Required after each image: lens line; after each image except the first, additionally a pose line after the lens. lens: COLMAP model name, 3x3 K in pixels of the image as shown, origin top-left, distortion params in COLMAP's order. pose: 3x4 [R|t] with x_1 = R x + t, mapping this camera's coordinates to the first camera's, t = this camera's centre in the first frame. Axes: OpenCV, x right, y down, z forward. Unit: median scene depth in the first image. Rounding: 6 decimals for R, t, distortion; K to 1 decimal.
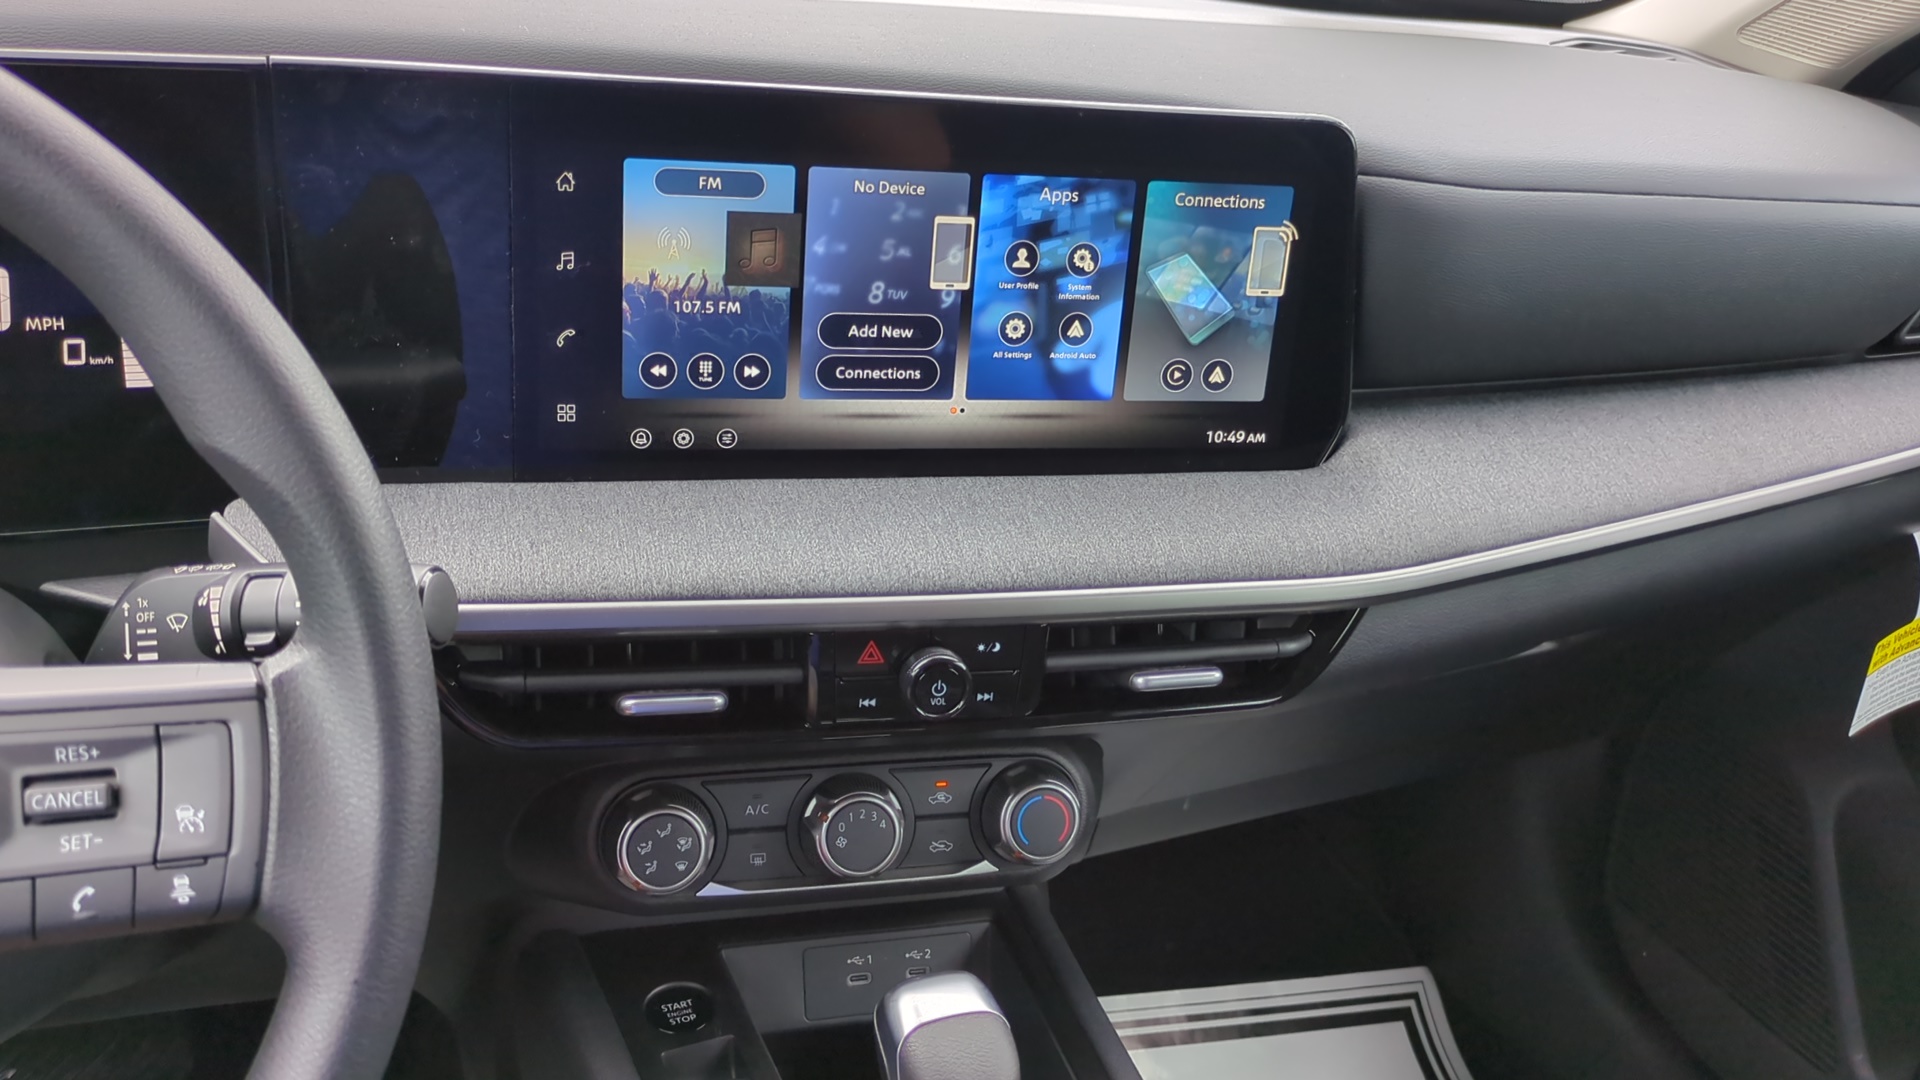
lens RADIAL K [[1652.5, 0, 960.0], [0, 1652.5, 540.0], [0, 0, 1]] dist [0.020950, -0.009347]
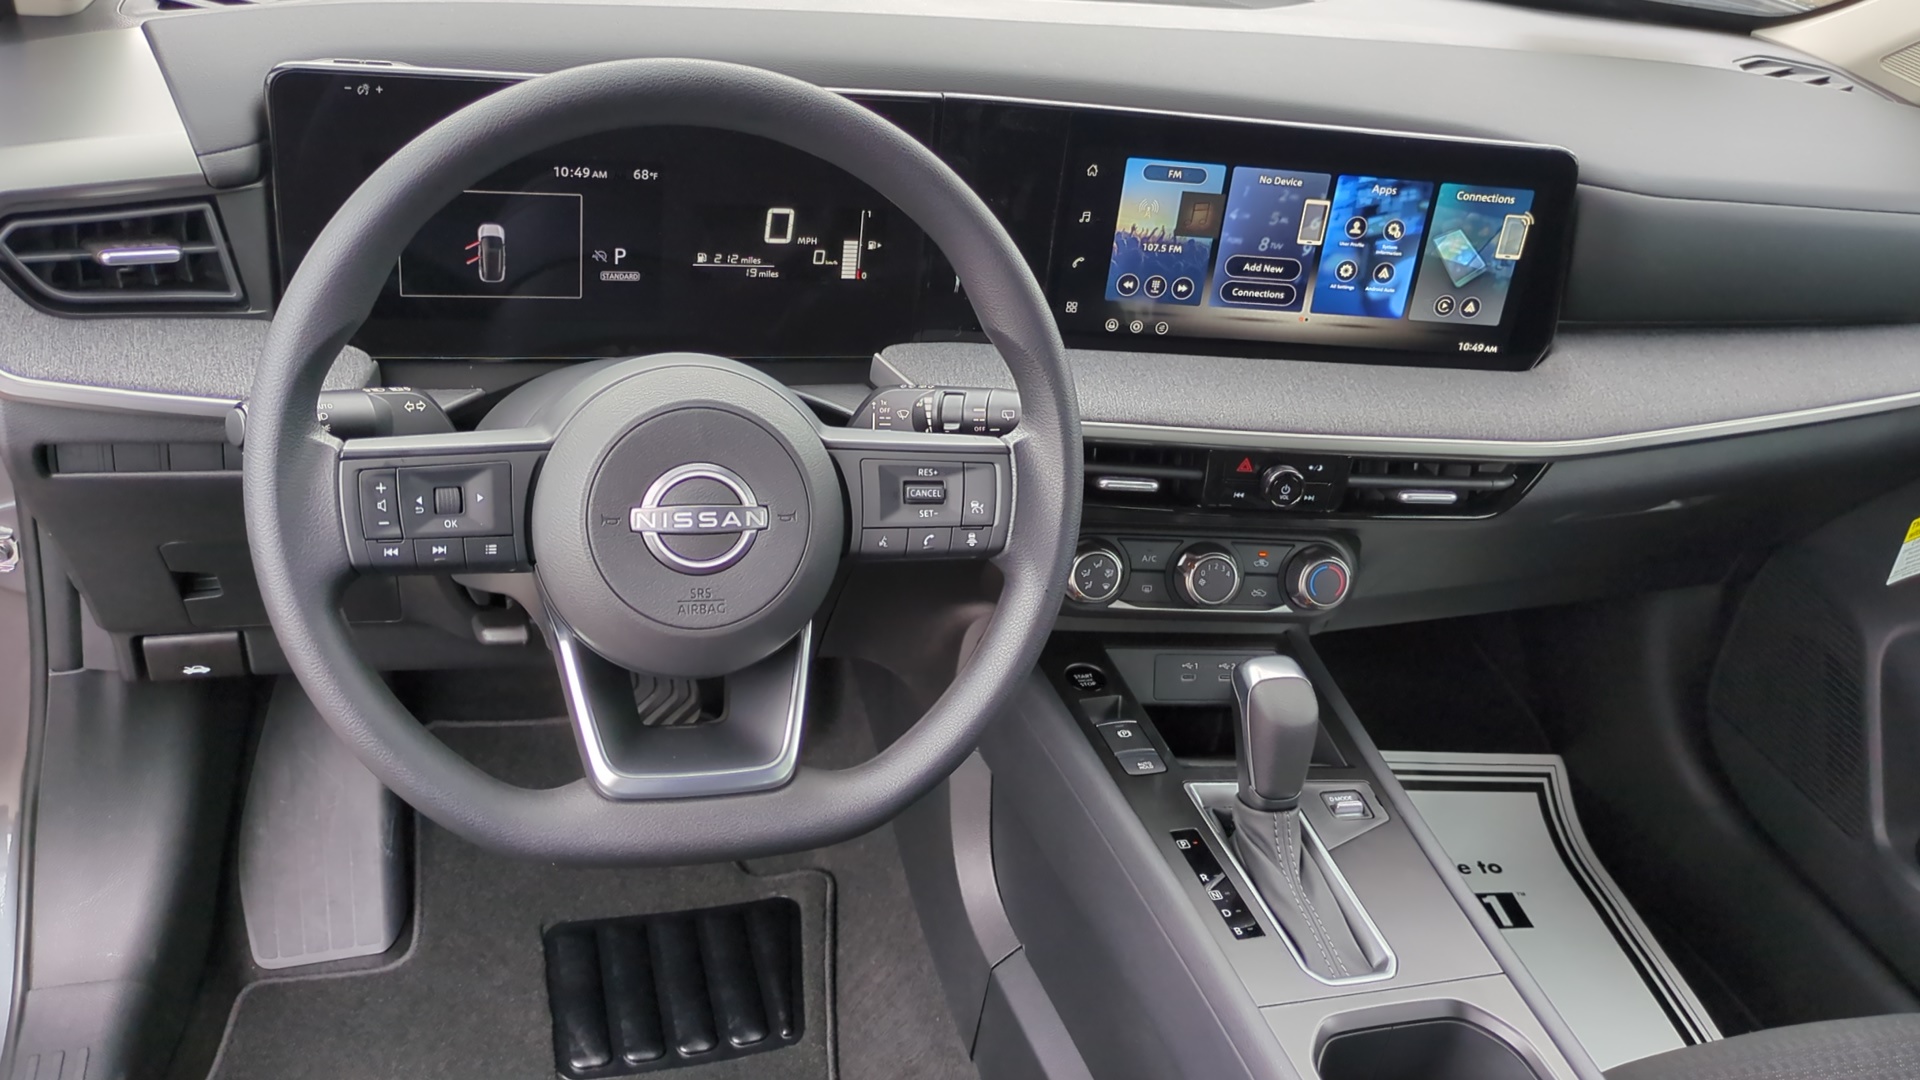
lens RADIAL K [[1543.8, 0, 981.6], [0, 1543.8, 538.1], [0, 0, 1]] dist [0.006919, -0.004610]
pose [[0.991649, 0.084369, -0.097540, -0.146746], [-0.074597, 0.992204, 0.099830, 0.005445], [0.105202, -0.091720, 0.990212, -0.531877]]
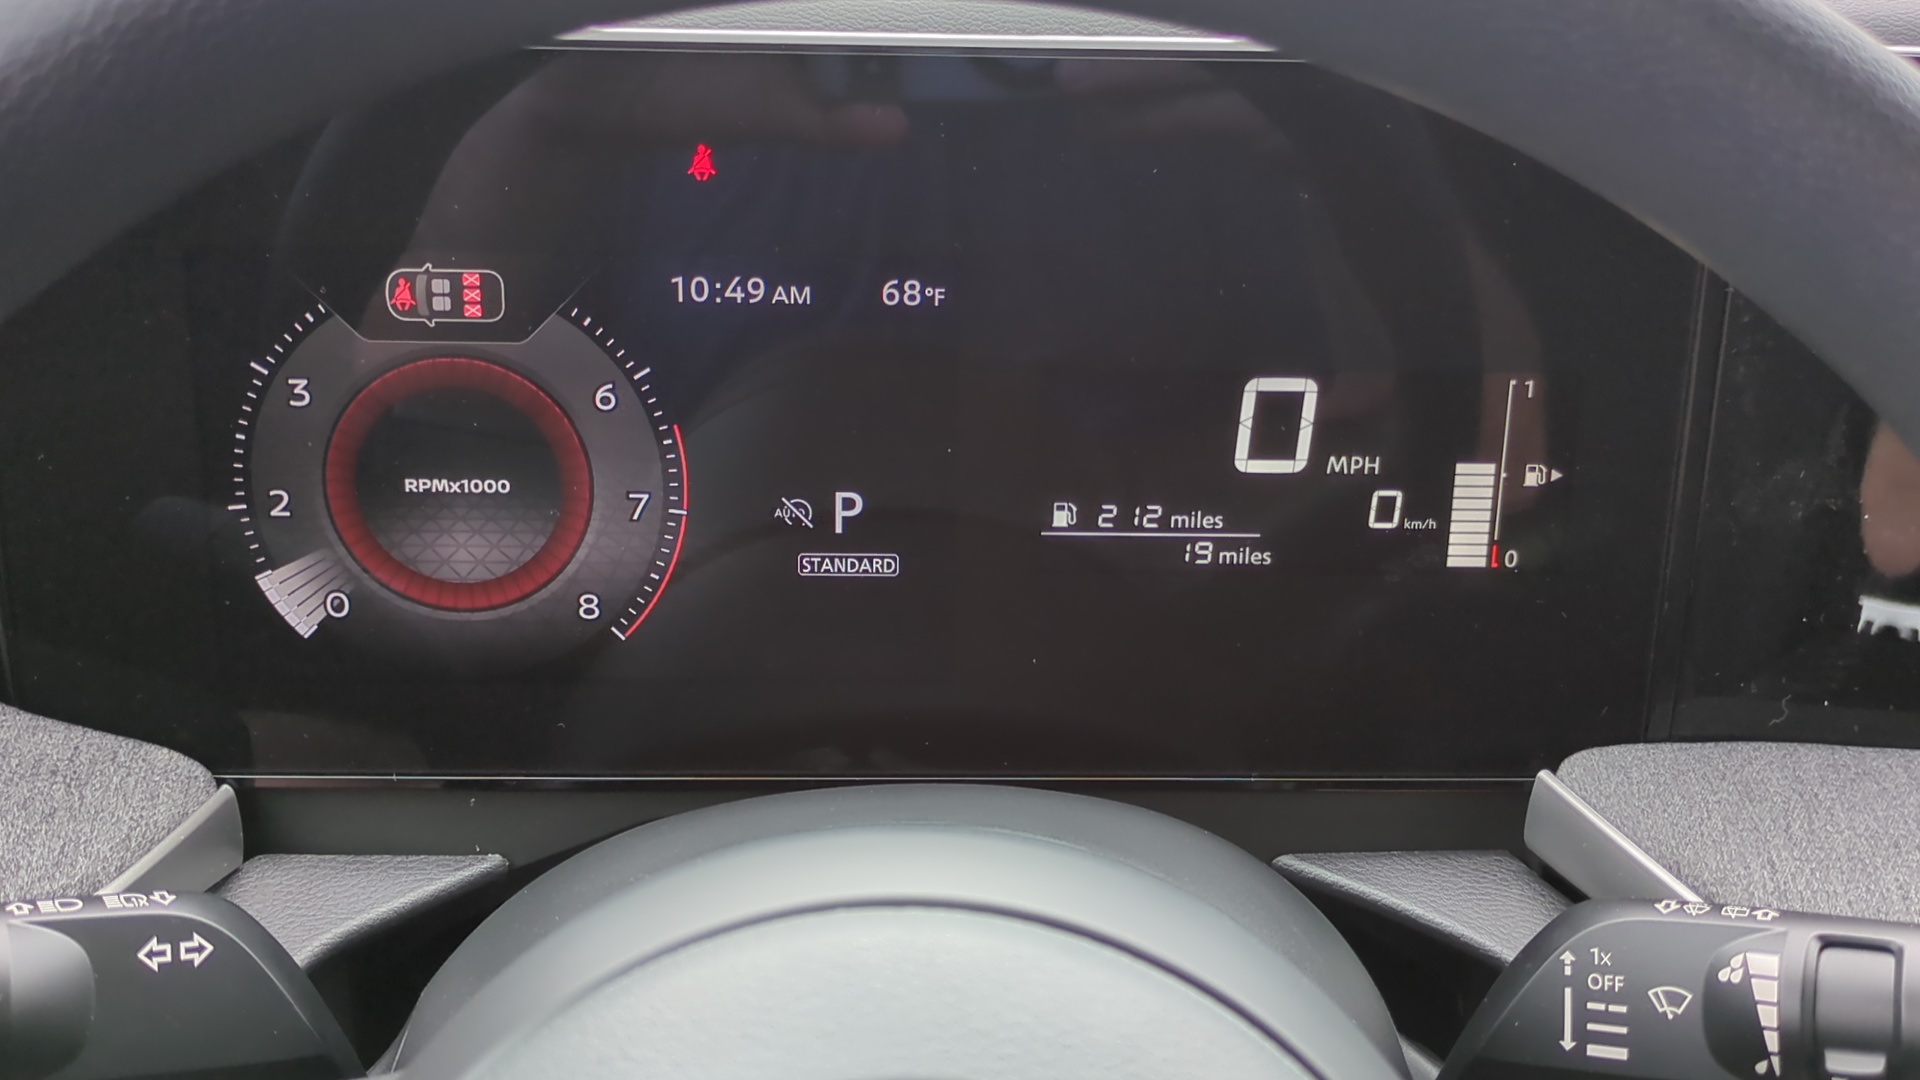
lens RADIAL K [[2084.9, 0, 960.0], [0, 2084.9, 540.0], [0, 0, 1]] dist [0.042890, -0.005698]
pose [[0.920269, 0.054672, -0.387448, -0.309526], [-0.083878, 0.994736, -0.058862, -0.033492], [0.382191, 0.086668, 0.920010, 0.163176]]
